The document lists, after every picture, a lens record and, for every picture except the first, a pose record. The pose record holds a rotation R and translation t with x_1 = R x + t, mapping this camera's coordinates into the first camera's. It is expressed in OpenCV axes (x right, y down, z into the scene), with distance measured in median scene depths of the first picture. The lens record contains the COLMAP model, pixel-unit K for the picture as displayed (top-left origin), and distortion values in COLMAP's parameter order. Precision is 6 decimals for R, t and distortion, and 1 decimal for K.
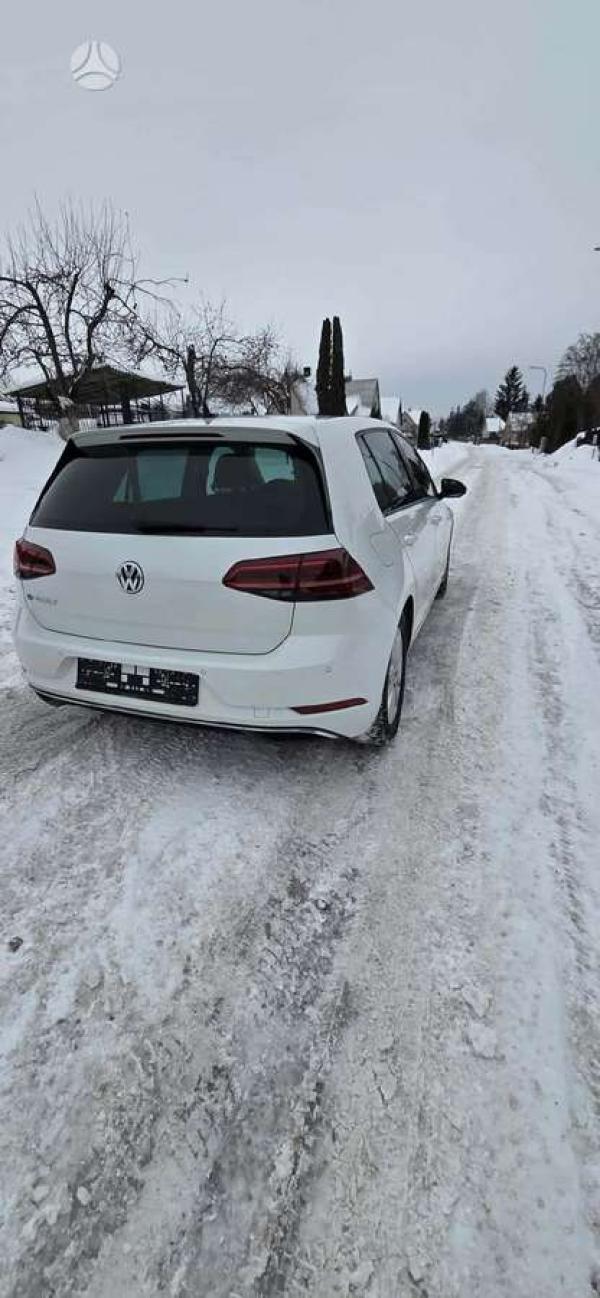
lens RADIAL K [[520.4, 0, 295.1], [0, 520.4, 644.4], [0, 0, 1]] dist [0.001089, -0.002061]
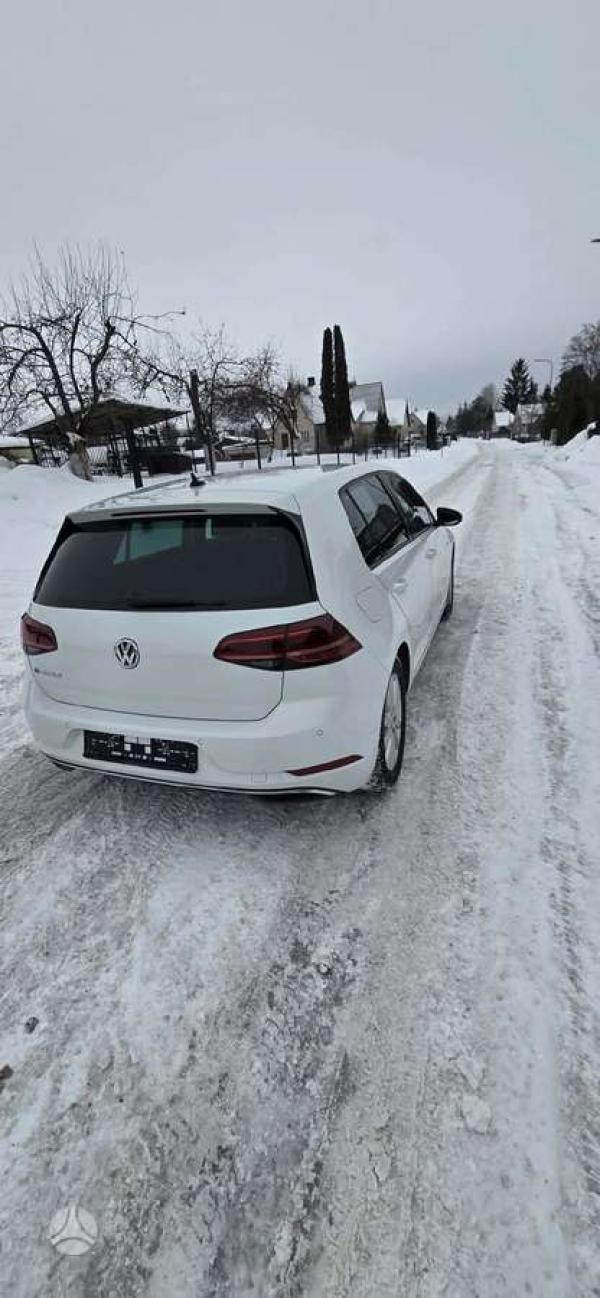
lens RADIAL K [[520.4, 0, 294.2], [0, 520.4, 646.8], [0, 0, 1]] dist [0.001089, -0.002061]
pose [[0.997466, -0.060278, -0.037784, 0.063446], [0.059644, 0.998063, -0.017709, -0.109271], [0.038779, 0.015410, 0.999129, -0.037086]]
